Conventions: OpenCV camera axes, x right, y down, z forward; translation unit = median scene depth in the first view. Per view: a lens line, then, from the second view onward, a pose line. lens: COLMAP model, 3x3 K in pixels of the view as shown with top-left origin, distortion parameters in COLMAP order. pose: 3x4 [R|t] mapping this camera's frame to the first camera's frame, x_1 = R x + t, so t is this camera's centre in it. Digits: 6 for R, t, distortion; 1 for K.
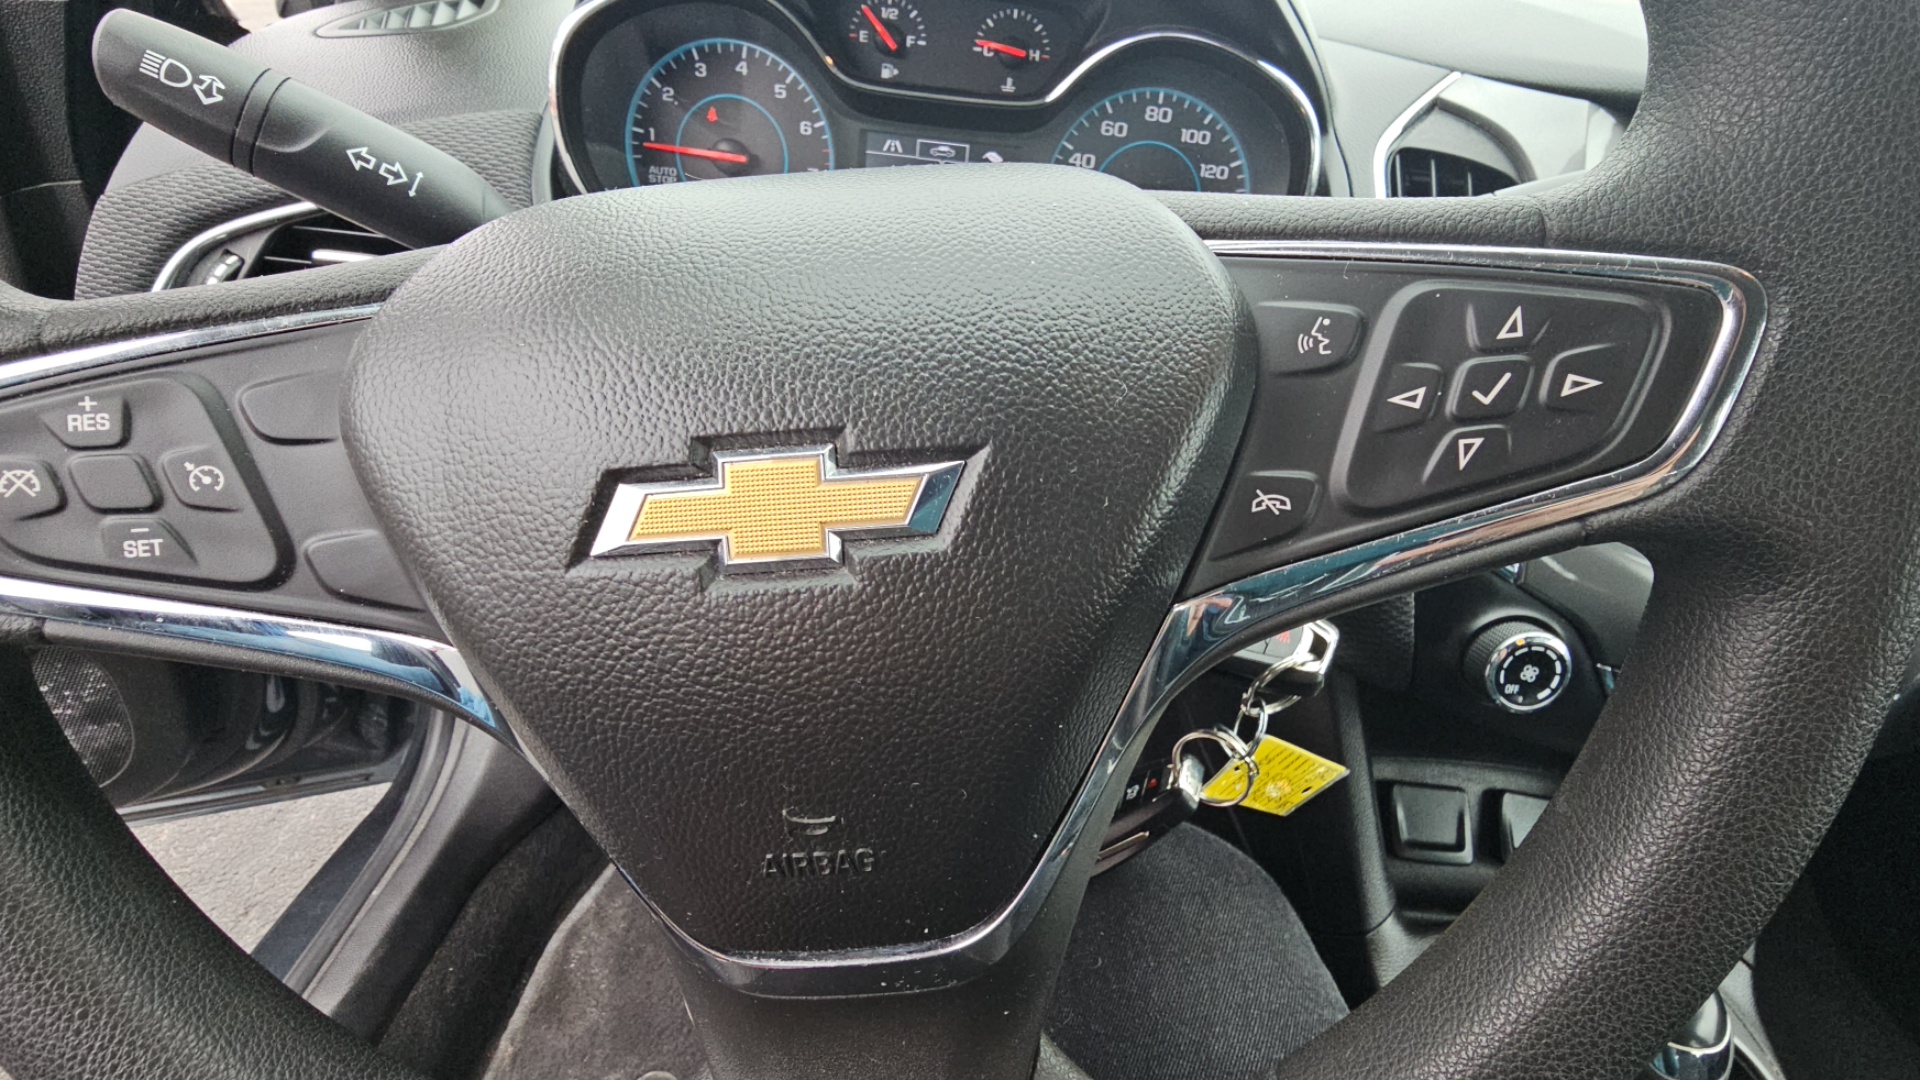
lens RADIAL K [[857.8, 0, 982.7], [0, 857.8, 543.5], [0, 0, 1]] dist [0.008056, -0.006239]
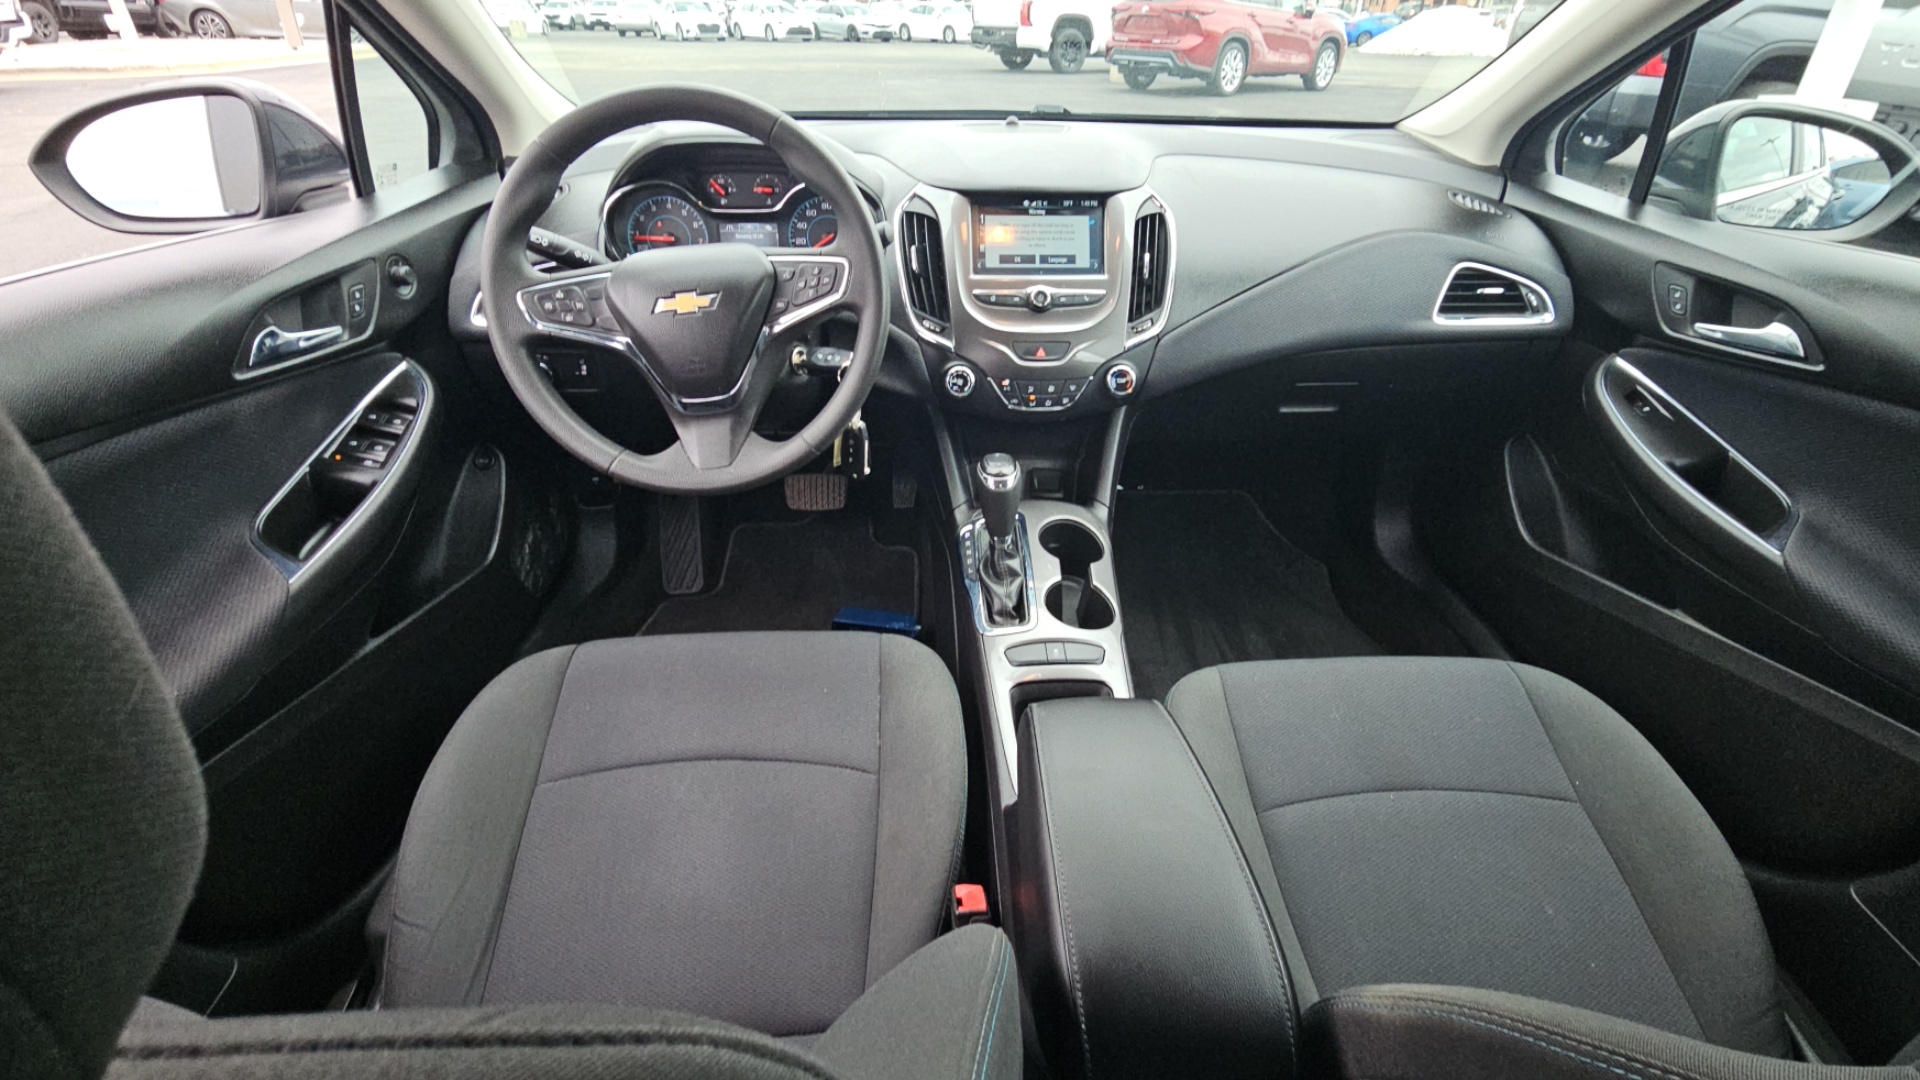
lens RADIAL K [[857.8, 0, 982.7], [0, 857.8, 543.5], [0, 0, 1]] dist [0.008056, -0.006239]
pose [[0.991745, -0.122752, 0.037065, 0.534487], [0.123609, 0.992092, -0.021786, 0.777250], [-0.034098, 0.026188, 0.999075, -1.949095]]
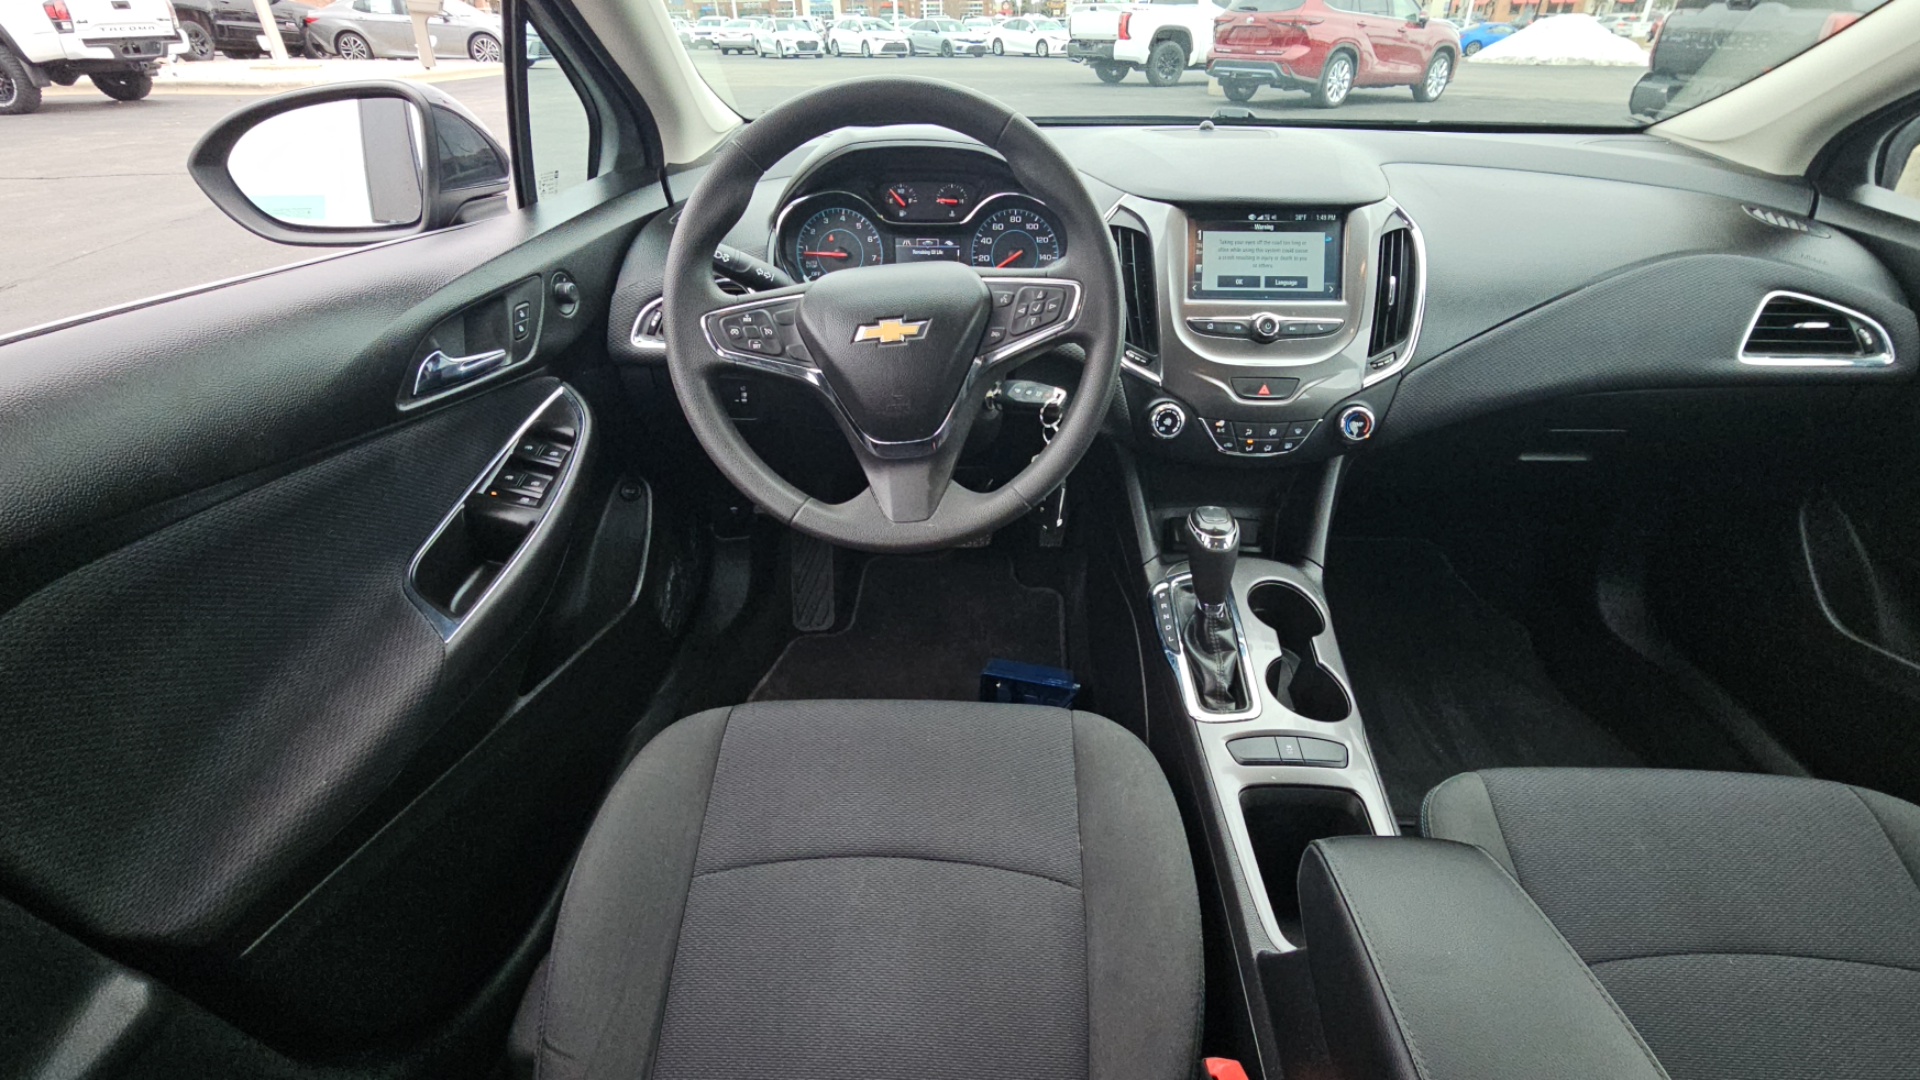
lens RADIAL K [[857.8, 0, 982.7], [0, 857.8, 543.5], [0, 0, 1]] dist [0.008056, -0.006239]
pose [[0.995368, -0.085757, -0.043452, 0.162872], [0.083881, 0.995534, -0.043311, 0.578899], [0.046972, 0.039465, 0.998116, -1.581433]]
